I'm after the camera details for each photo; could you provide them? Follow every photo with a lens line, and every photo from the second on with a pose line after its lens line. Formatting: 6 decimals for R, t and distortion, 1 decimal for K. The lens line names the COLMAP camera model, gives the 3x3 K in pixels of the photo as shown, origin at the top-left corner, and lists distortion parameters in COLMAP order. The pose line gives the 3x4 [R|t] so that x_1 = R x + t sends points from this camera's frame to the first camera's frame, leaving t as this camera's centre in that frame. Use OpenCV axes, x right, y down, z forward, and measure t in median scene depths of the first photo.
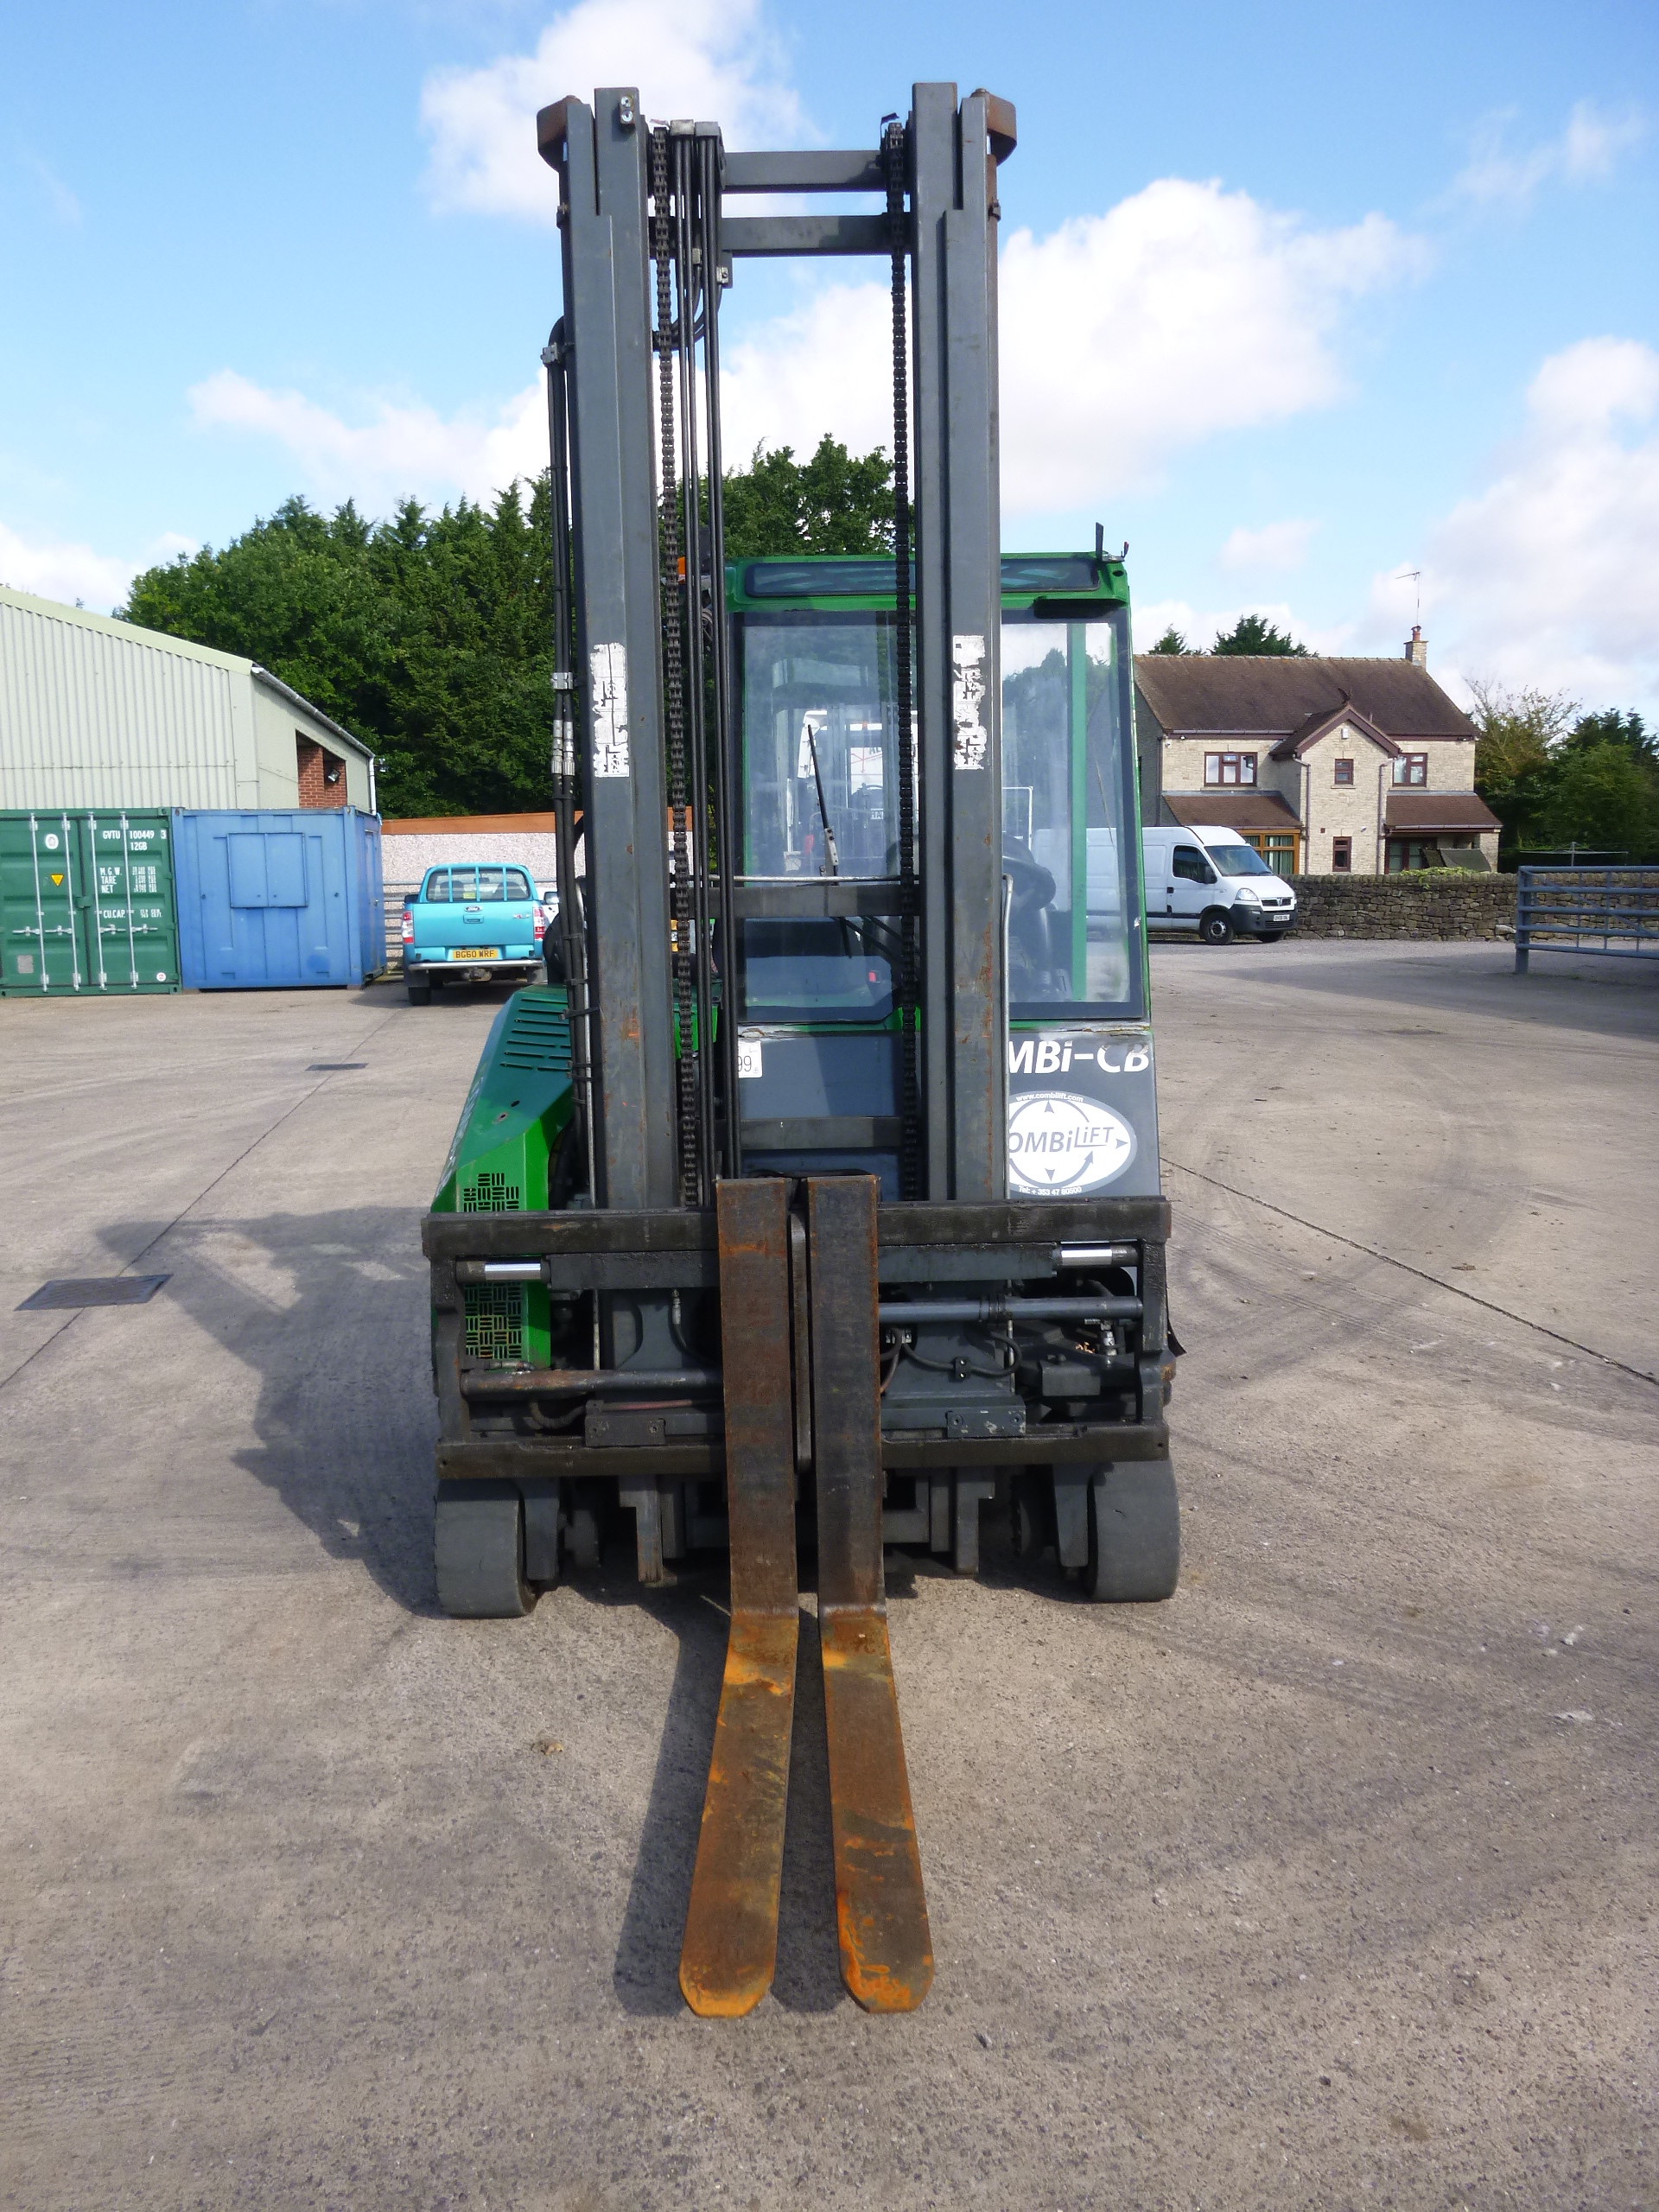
lens RADIAL K [[1658.5, 0, 837.5], [0, 1658.5, 1107.5], [0, 0, 1]] dist [-0.047615, 0.014659]
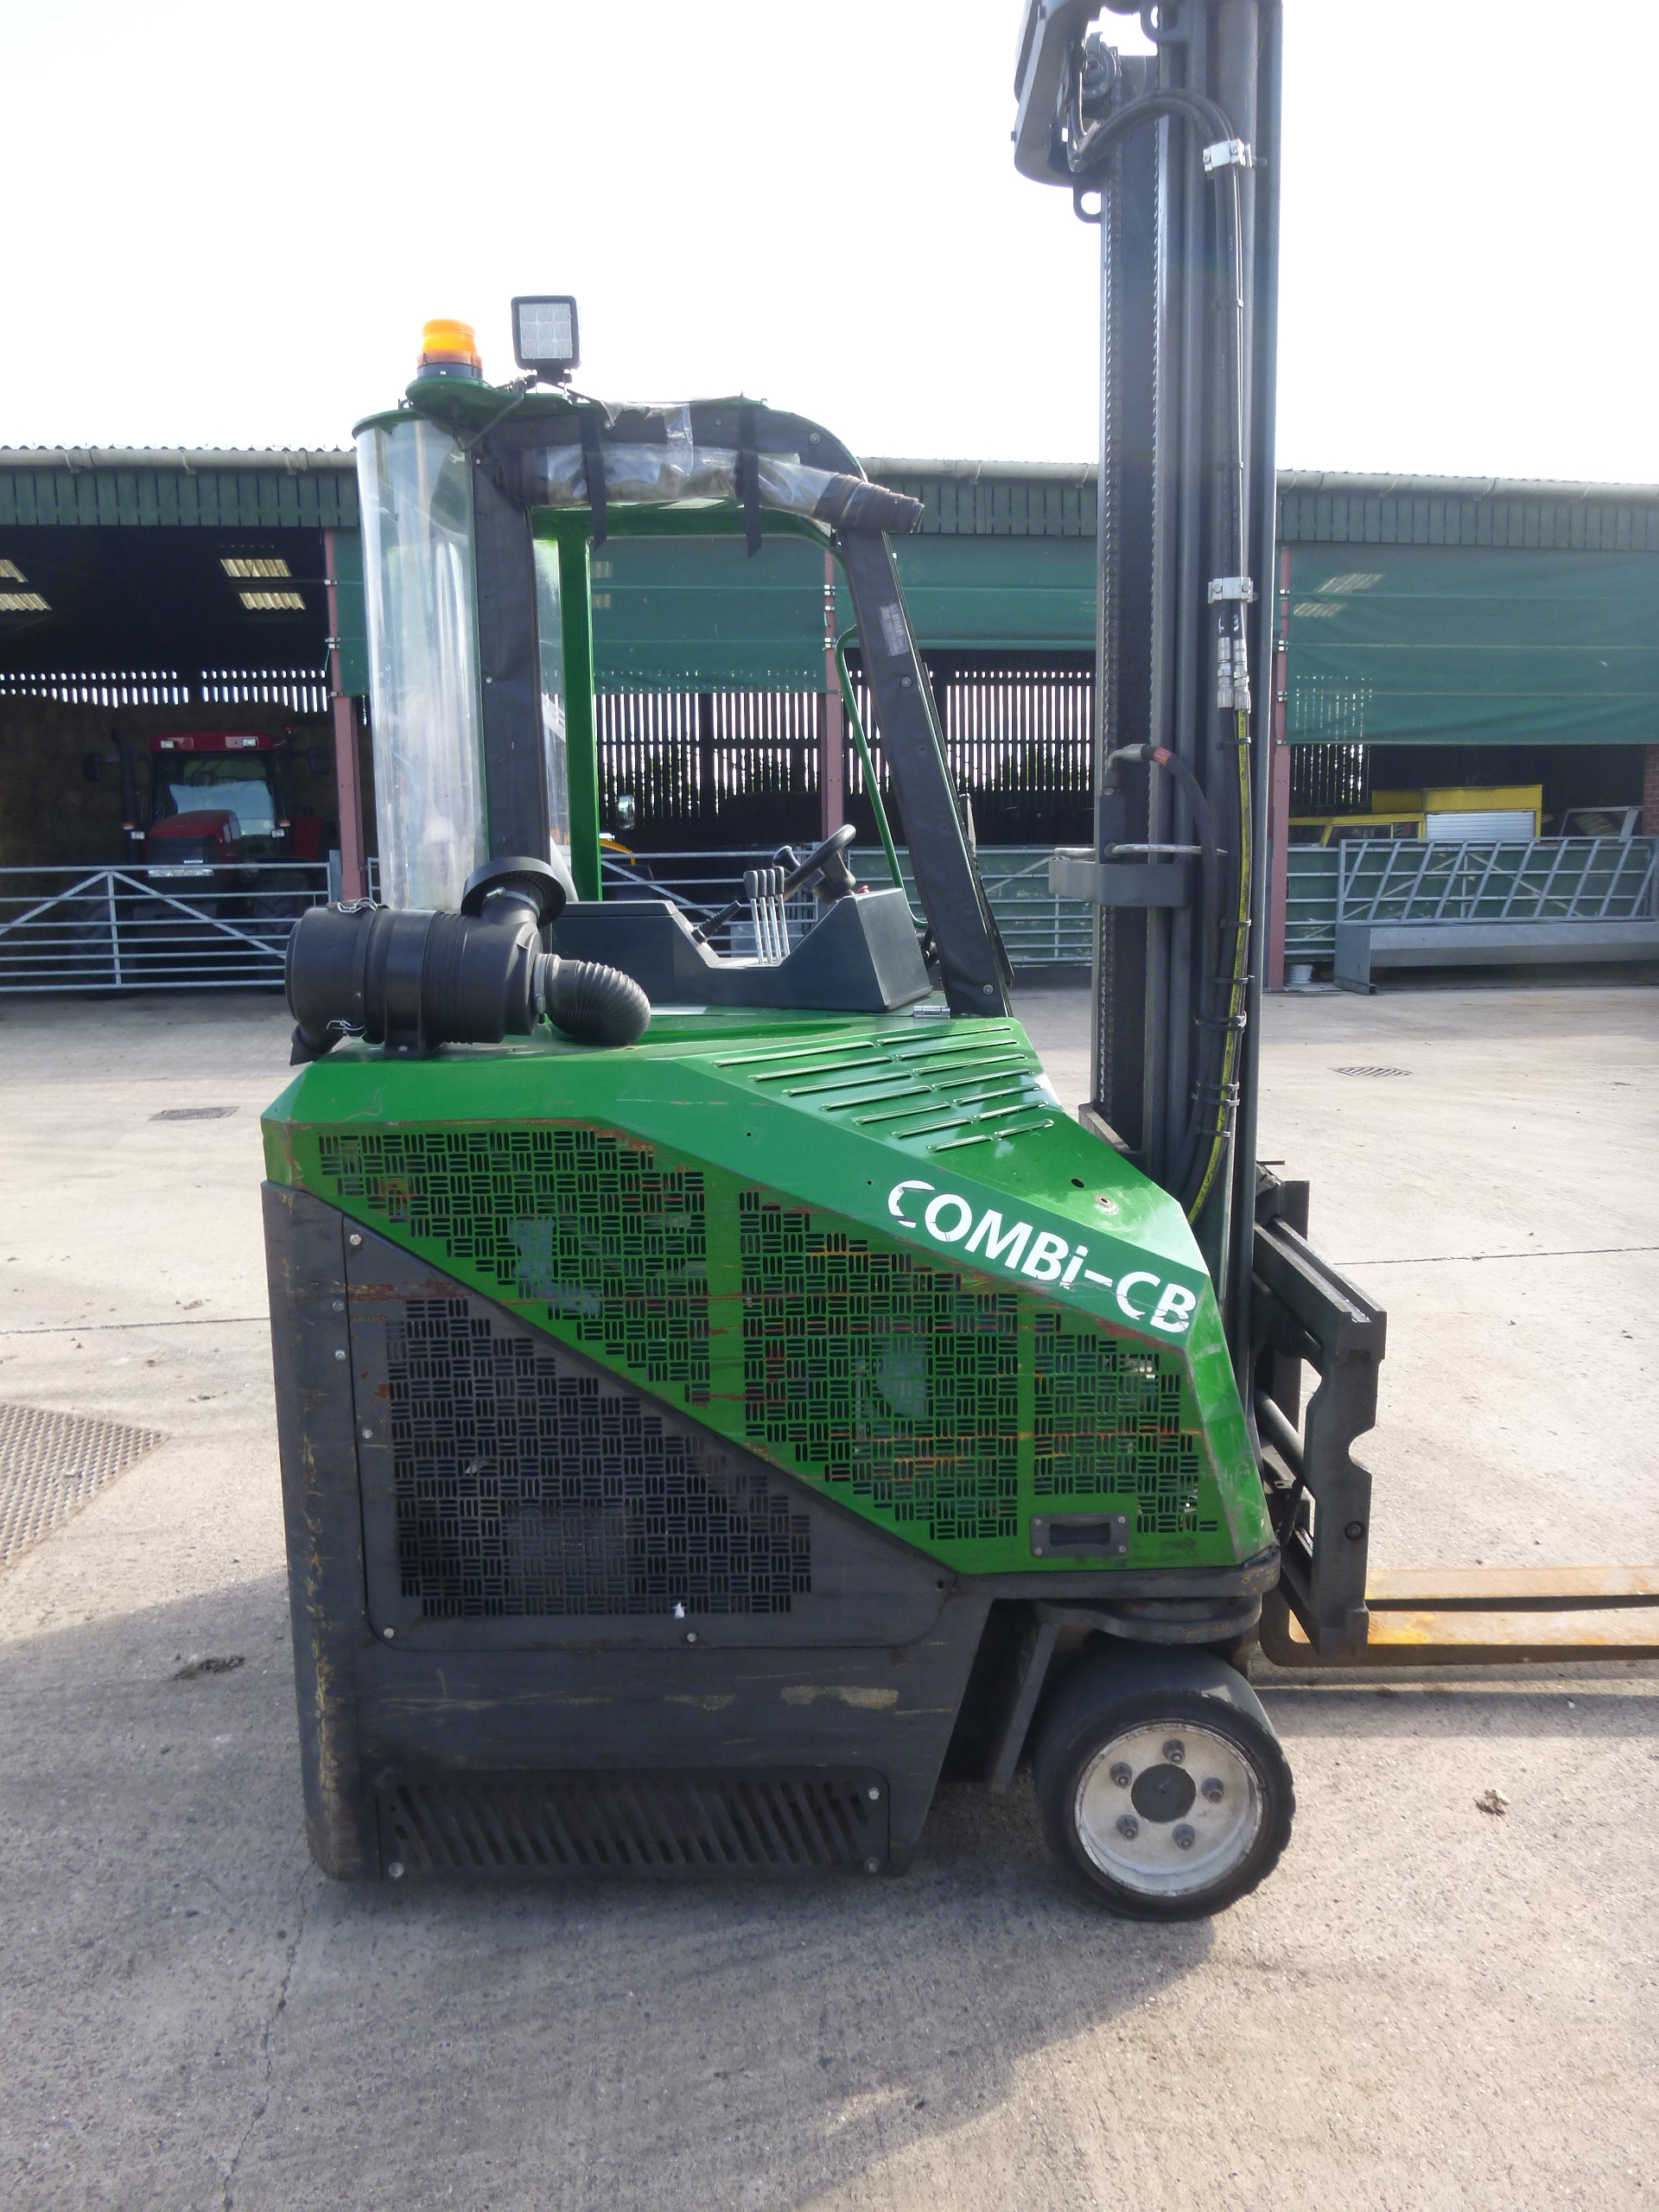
lens RADIAL K [[1658.5, 0, 810.8], [0, 1658.5, 1123.5], [0, 0, 1]] dist [-0.047615, 0.014659]
pose [[0.026717, -0.157916, 0.987091, -0.098704], [0.158762, 0.975581, 0.151777, -0.016848], [-0.986955, 0.152658, 0.051136, 0.123120]]
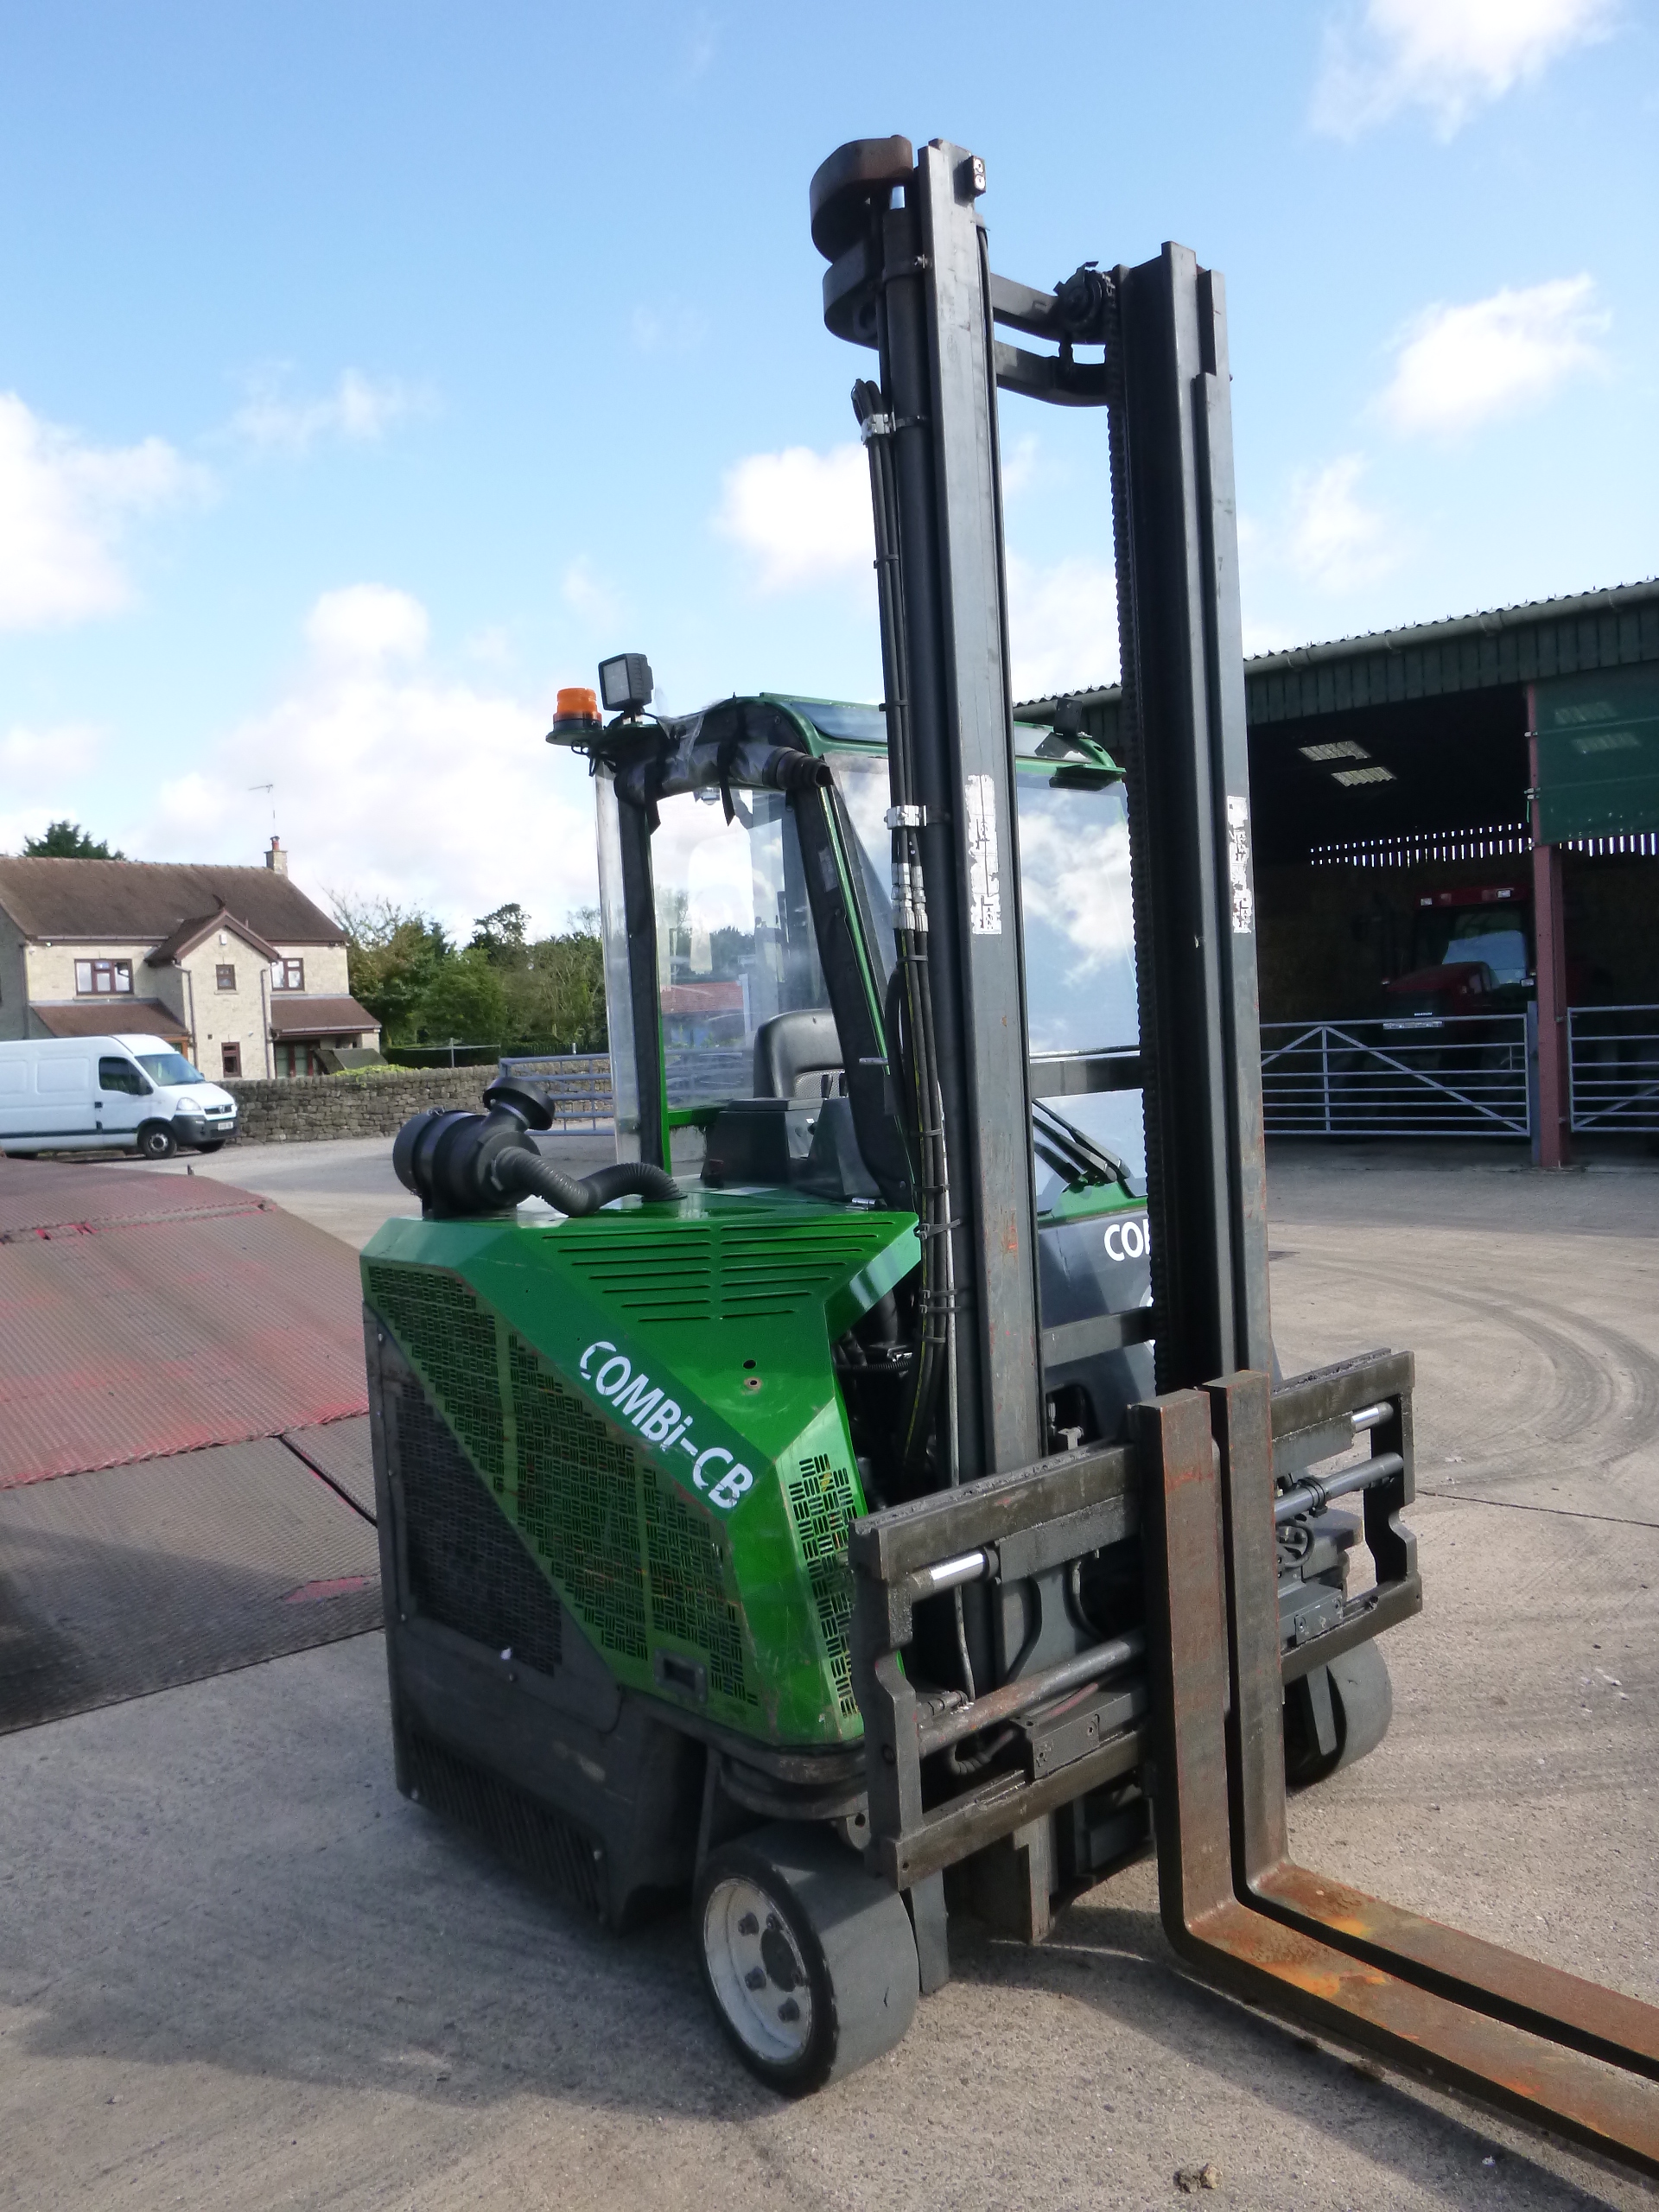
lens RADIAL K [[1658.5, 0, 819.7], [0, 1658.5, 1103.4], [0, 0, 1]] dist [-0.047615, 0.014659]
pose [[0.767860, -0.057587, 0.638025, -0.074049], [0.137478, 0.987560, -0.076319, -0.006799], [-0.625693, 0.146316, 0.766225, 0.044689]]
